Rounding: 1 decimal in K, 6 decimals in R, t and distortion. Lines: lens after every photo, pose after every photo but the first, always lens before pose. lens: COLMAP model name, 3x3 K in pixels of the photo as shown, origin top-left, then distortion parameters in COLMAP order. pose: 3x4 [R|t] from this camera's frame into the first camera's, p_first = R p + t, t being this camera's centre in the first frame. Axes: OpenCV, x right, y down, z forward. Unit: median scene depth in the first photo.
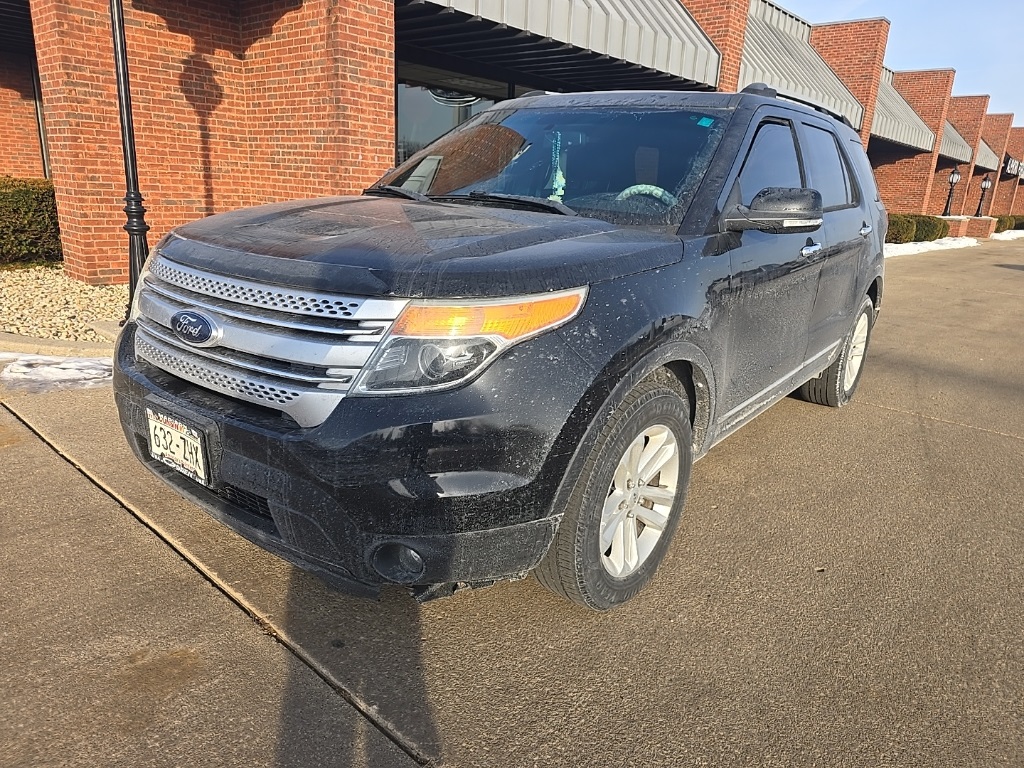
lens RADIAL K [[700.8, 0, 512.0], [0, 700.8, 384.0], [0, 0, 1]] dist [0.039062, -0.032909]
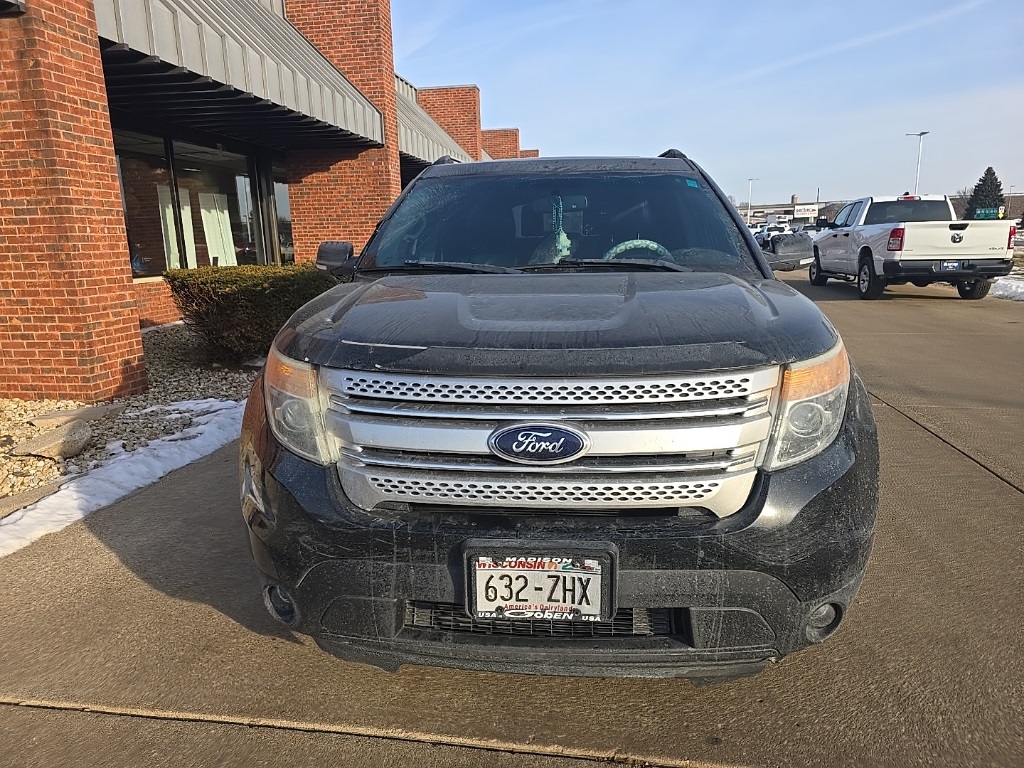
lens RADIAL K [[700.8, 0, 512.0], [0, 700.8, 384.0], [0, 0, 1]] dist [0.039062, -0.032909]
pose [[0.837761, -0.177210, 0.516481, -0.274967], [0.210206, 0.977641, -0.005528, -0.046570], [-0.503954, 0.113199, 0.856281, 0.087587]]
